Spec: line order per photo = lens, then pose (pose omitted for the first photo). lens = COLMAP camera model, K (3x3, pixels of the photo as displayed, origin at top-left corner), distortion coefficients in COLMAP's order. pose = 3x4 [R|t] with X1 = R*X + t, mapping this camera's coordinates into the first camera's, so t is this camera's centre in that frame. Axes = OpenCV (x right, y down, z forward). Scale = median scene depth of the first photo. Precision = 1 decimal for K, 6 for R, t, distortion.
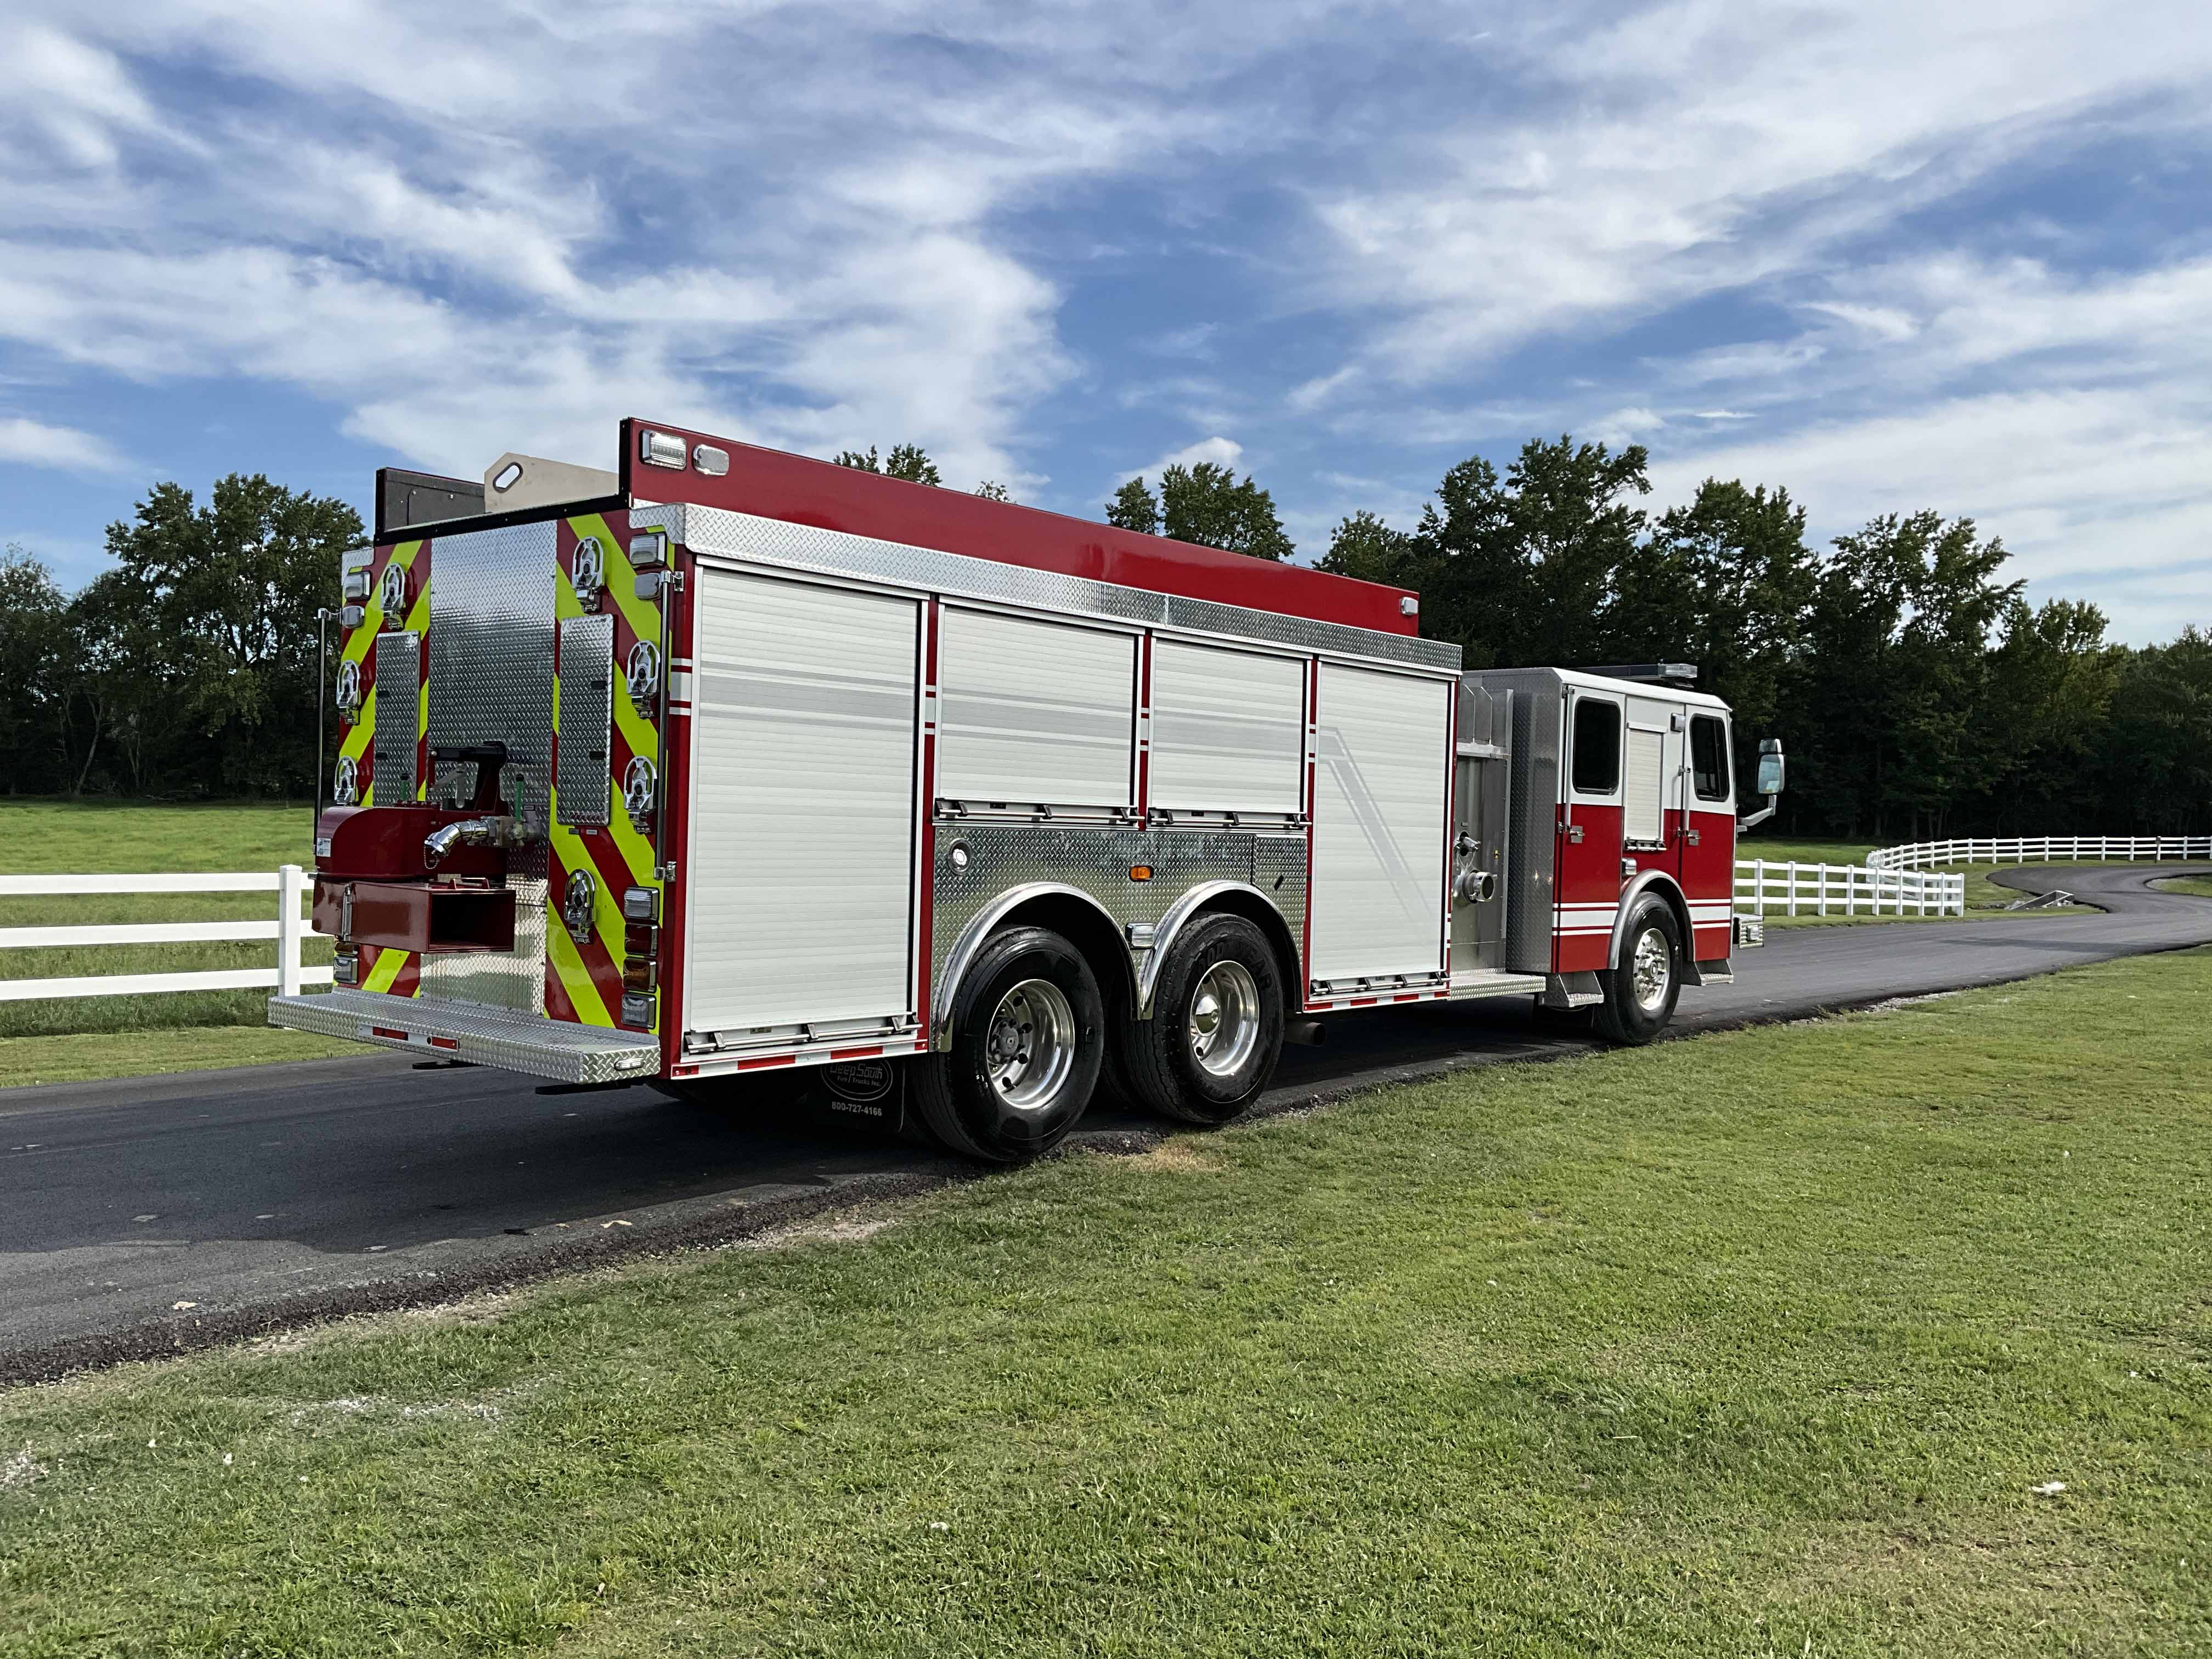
lens RADIAL K [[1898.2, 0, 1106.0], [0, 1898.2, 829.5], [0, 0, 1]] dist [0.003168, -0.005162]
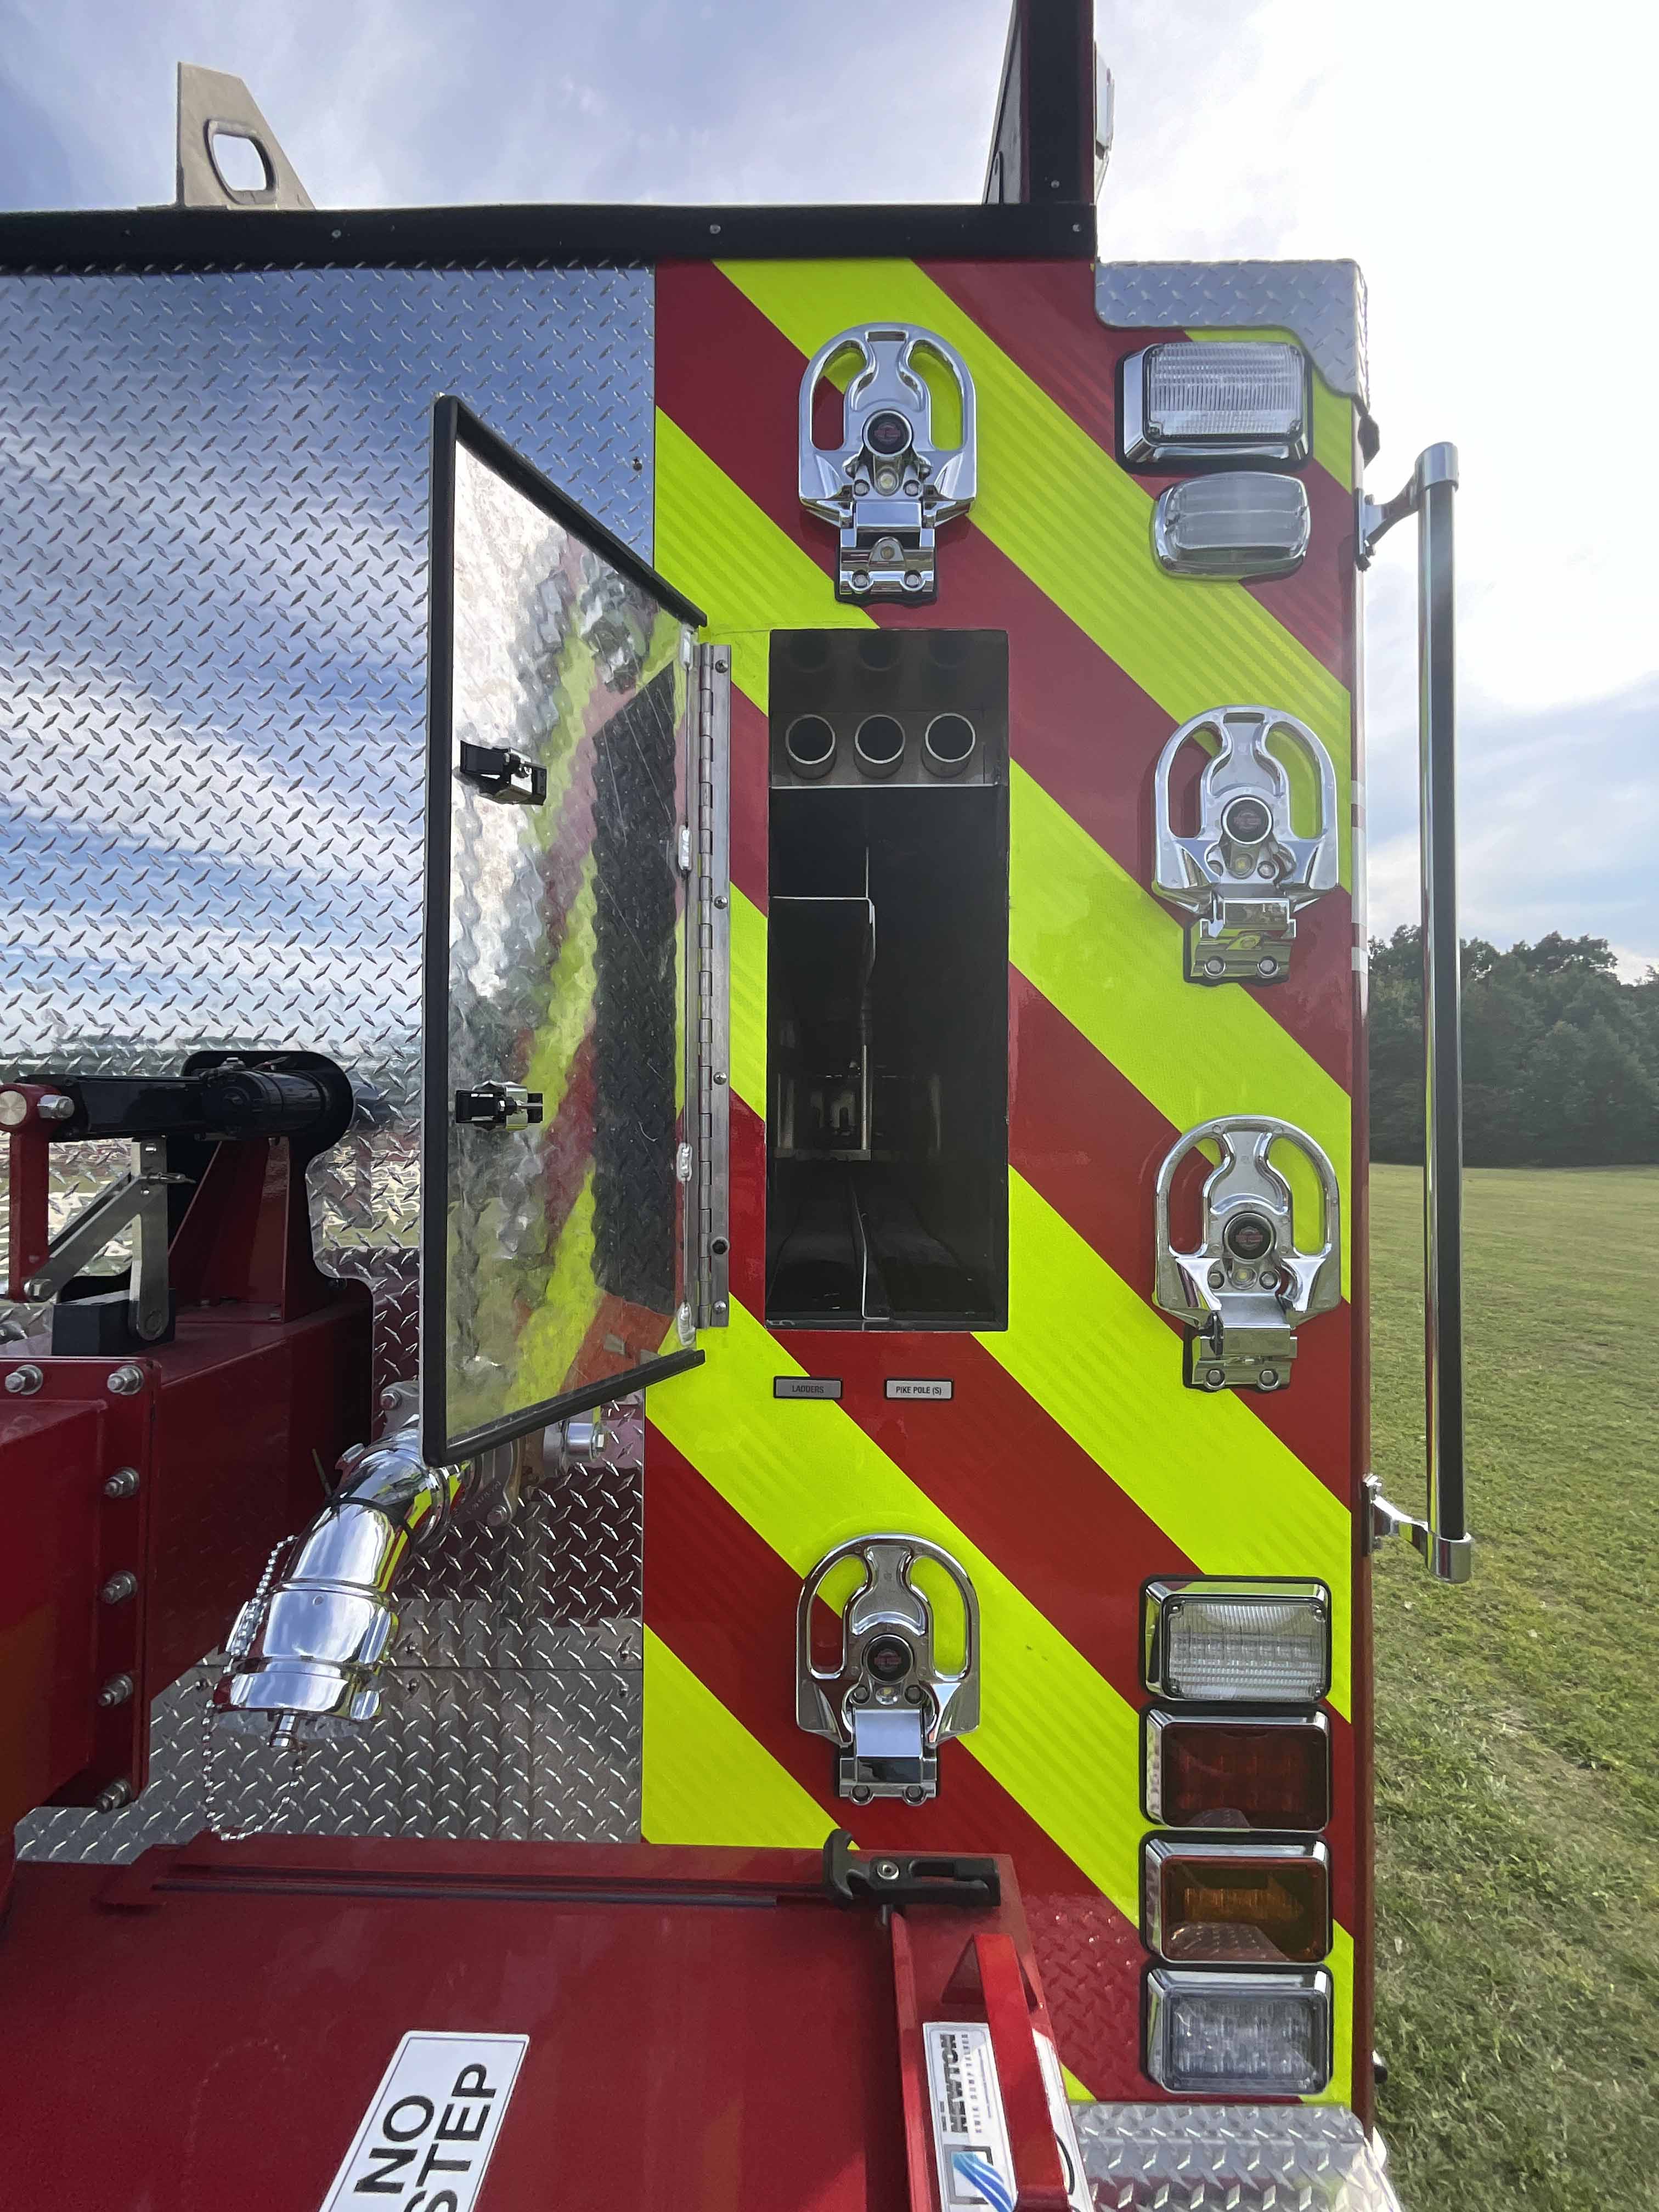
lens RADIAL K [[908.2, 0, 829.5], [0, 908.2, 1106.0], [0, 0, 1]] dist [-0.012292, -0.000015]
pose [[0.796937, 0.005616, 0.604036, -0.358634], [0.011018, 0.999655, -0.023830, -0.036418], [-0.603962, 0.025647, 0.796600, 0.903022]]
